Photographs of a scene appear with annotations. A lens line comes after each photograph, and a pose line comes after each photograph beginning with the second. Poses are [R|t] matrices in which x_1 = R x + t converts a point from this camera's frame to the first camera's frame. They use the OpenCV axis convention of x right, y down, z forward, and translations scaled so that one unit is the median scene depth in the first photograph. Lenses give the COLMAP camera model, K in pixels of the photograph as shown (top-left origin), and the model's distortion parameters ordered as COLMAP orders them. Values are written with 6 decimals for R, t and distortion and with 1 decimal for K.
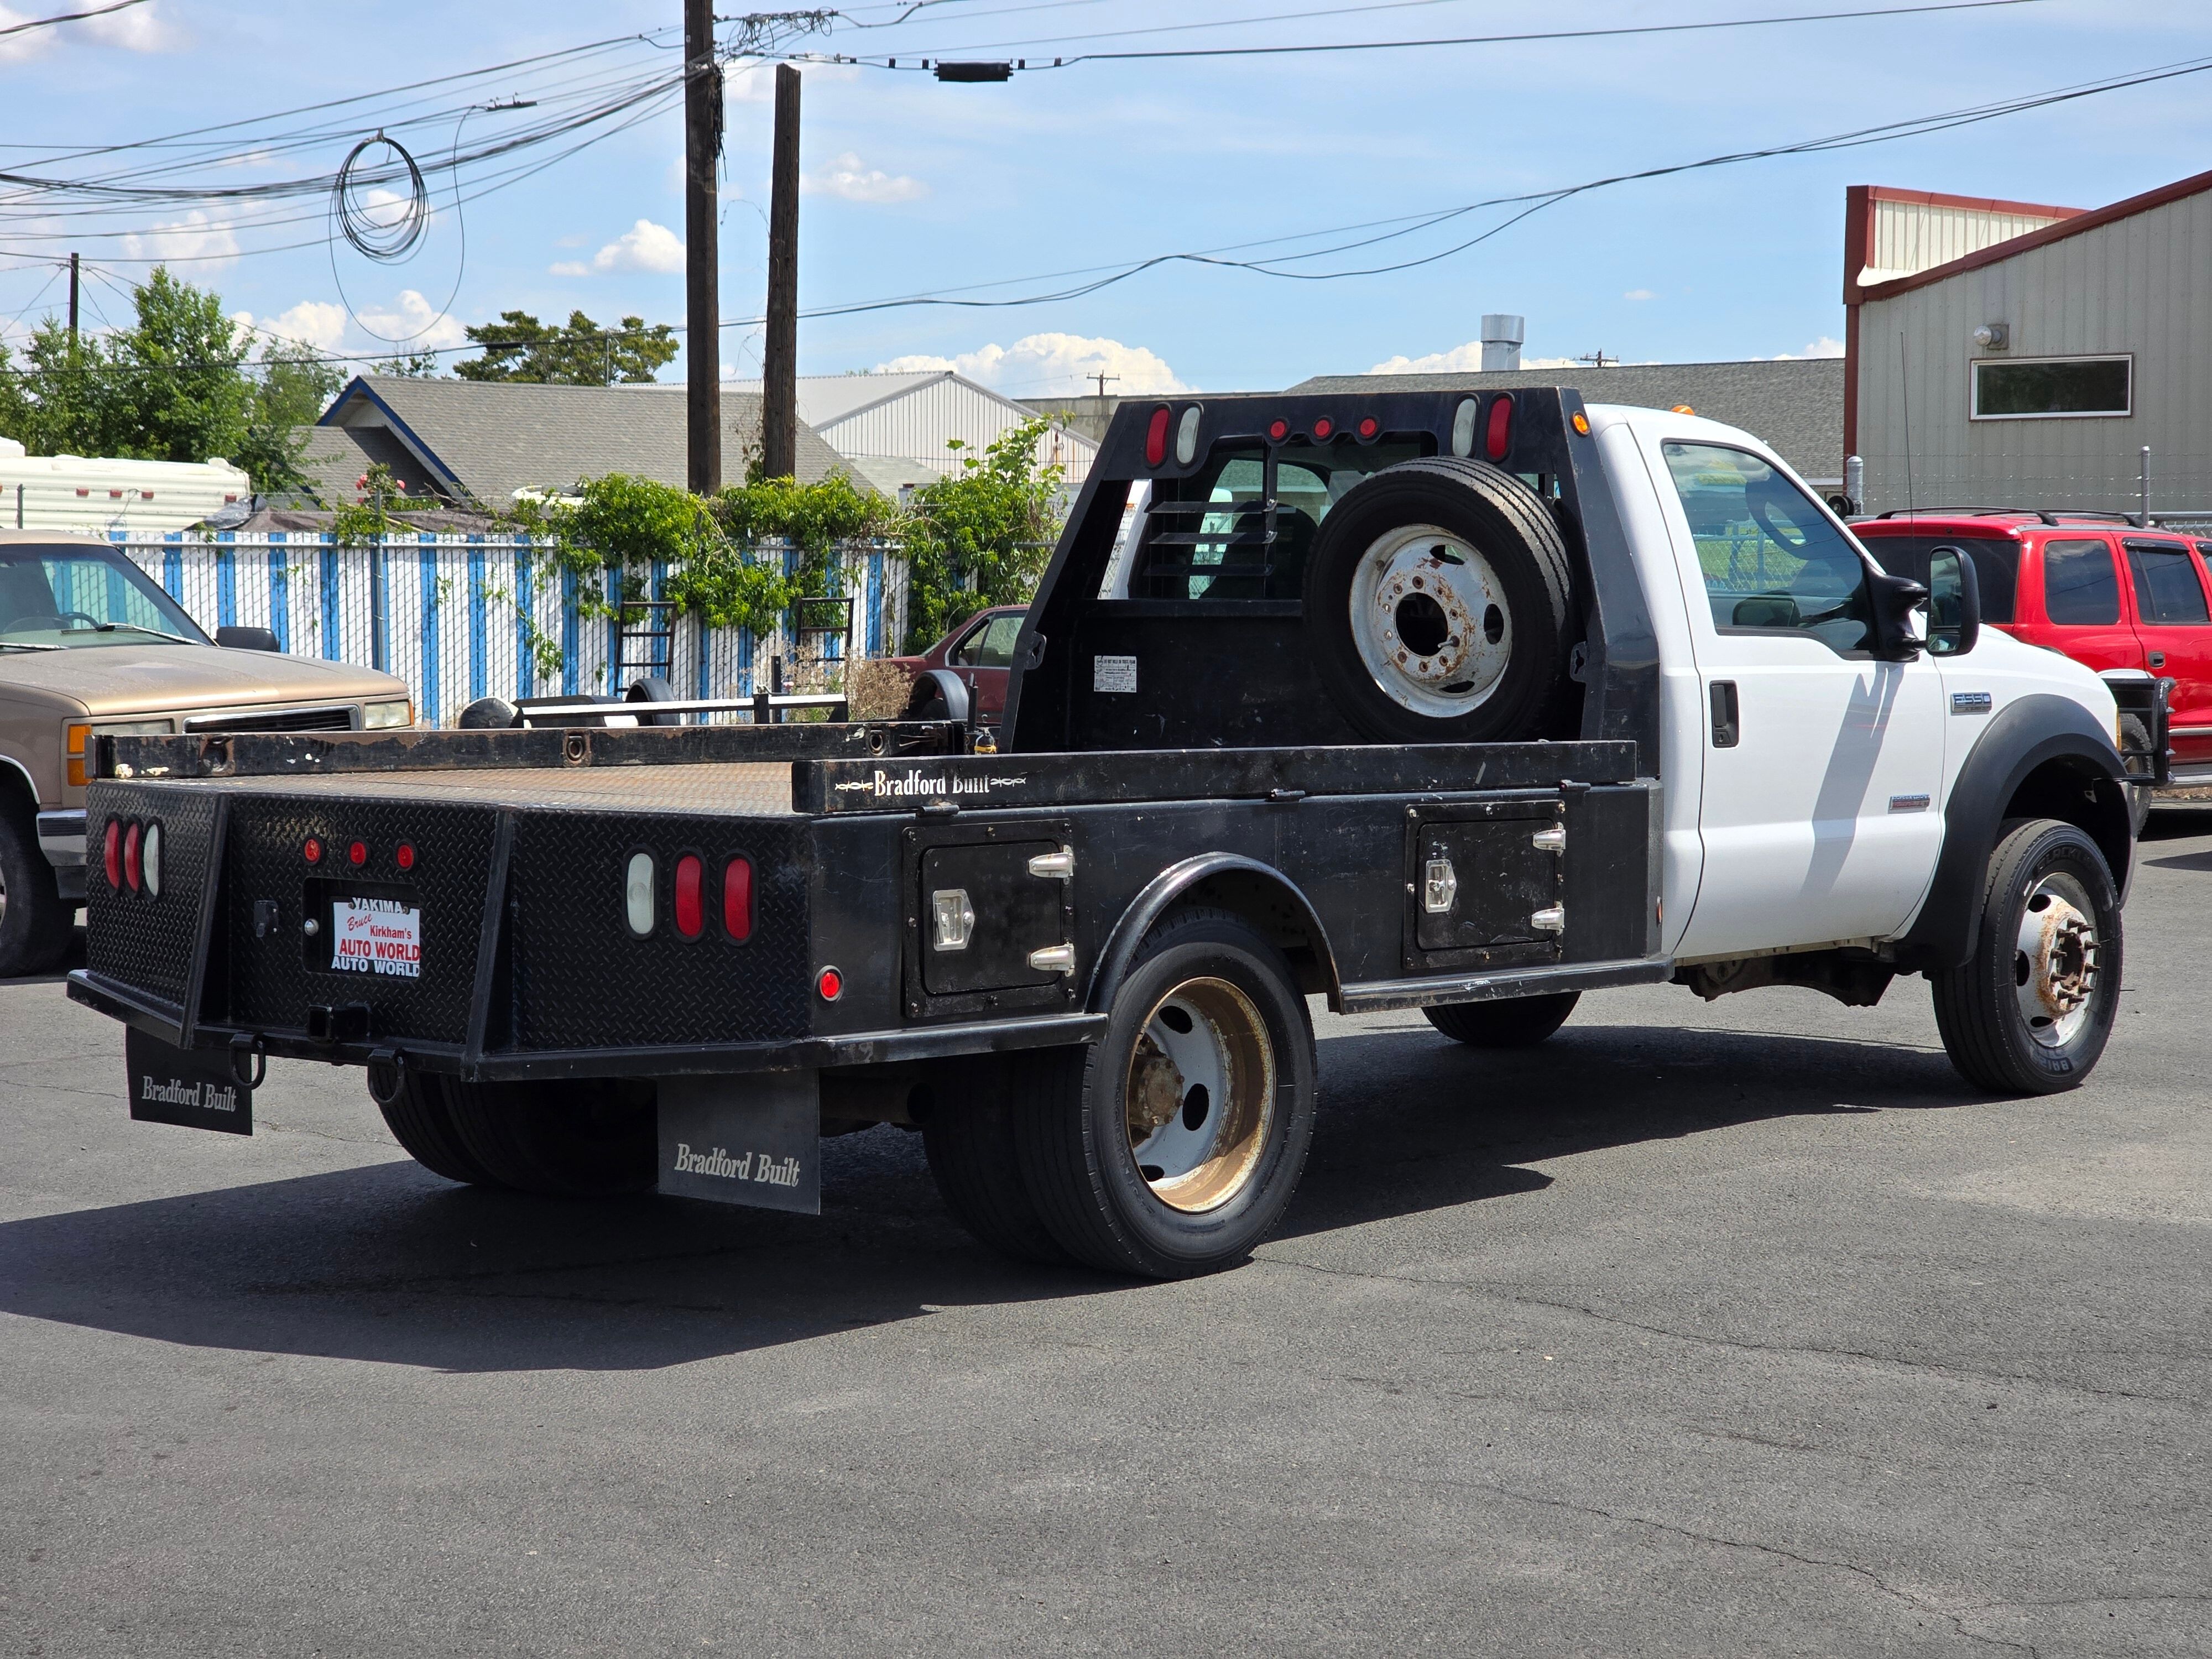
lens RADIAL K [[4531.5, 0, 1102.0], [0, 4531.5, 801.0], [0, 0, 1]] dist [-0.562979, 5.440049]
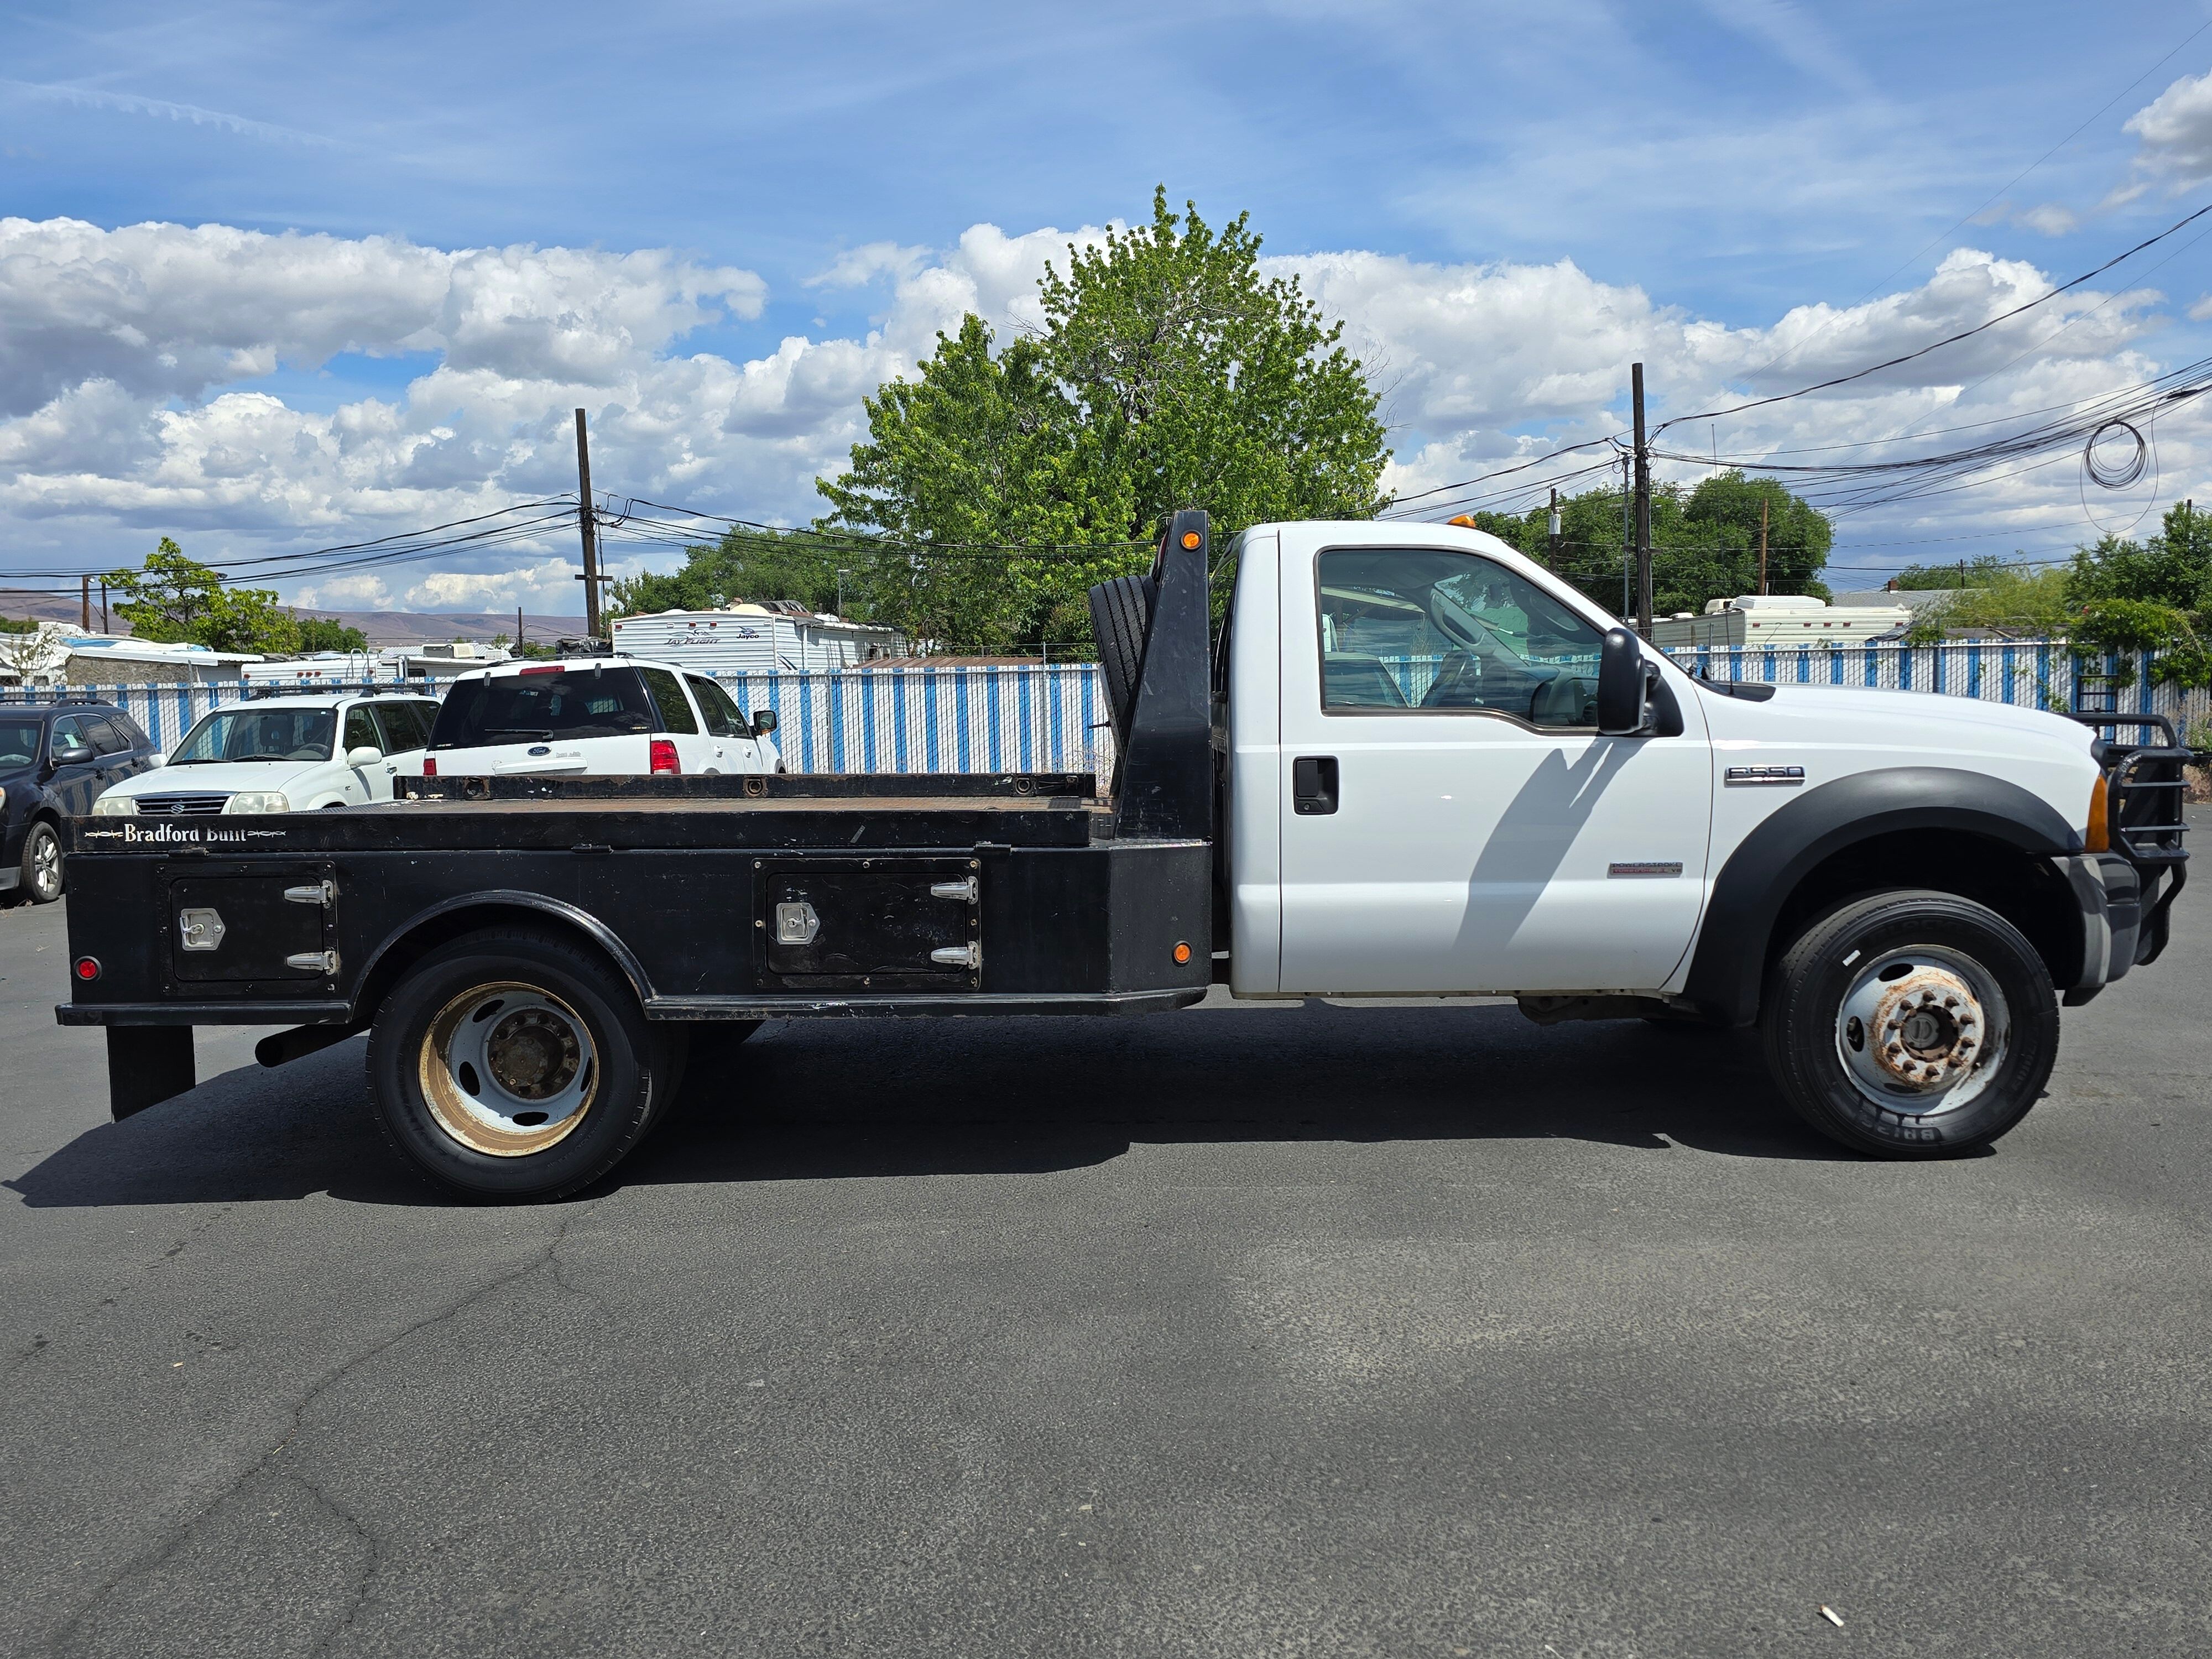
lens RADIAL K [[1717.7, 0, 1106.0], [0, 1717.7, 829.5], [0, 0, 1]] dist [0.031056, -0.004019]
pose [[0.633908, 0.049601, -0.771816, 0.478438], [-0.016680, 0.998586, 0.050474, -0.031620], [0.773229, -0.019122, 0.633839, 0.738236]]
